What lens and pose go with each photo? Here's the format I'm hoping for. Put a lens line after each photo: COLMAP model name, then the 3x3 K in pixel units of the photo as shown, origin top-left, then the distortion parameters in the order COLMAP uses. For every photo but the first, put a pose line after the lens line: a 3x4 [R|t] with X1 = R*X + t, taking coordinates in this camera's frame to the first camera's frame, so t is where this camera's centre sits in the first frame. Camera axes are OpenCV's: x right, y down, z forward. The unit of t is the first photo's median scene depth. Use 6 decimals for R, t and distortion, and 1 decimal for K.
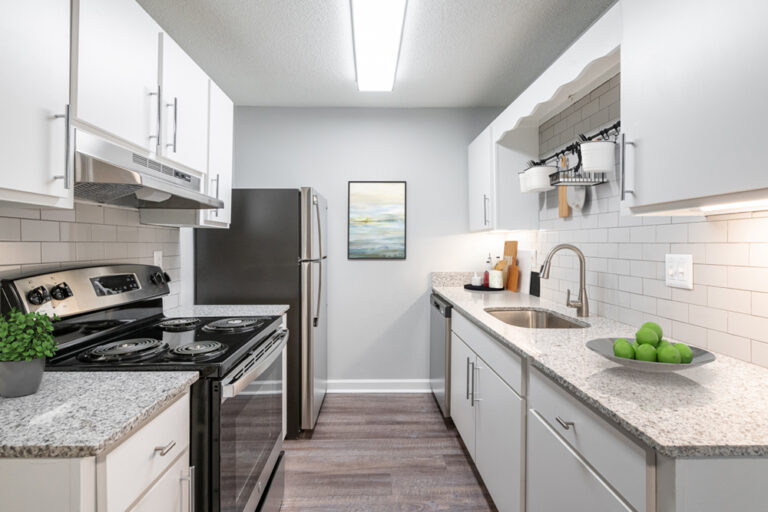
lens RADIAL K [[364.6, 0, 376.2], [0, 364.6, 244.2], [0, 0, 1]] dist [0.011423, -0.000114]
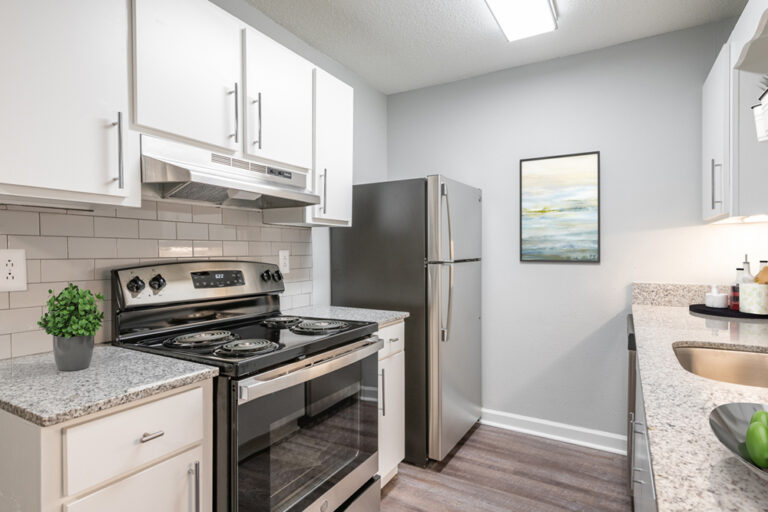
lens RADIAL K [[416.8, 0, 387.7], [0, 416.8, 258.8], [0, 0, 1]] dist [0.031790, -0.001335]
pose [[0.863279, 0.008722, -0.504652, 0.213718], [0.005790, 0.999614, 0.027182, 0.011998], [0.504694, -0.026388, 0.862895, 0.119017]]
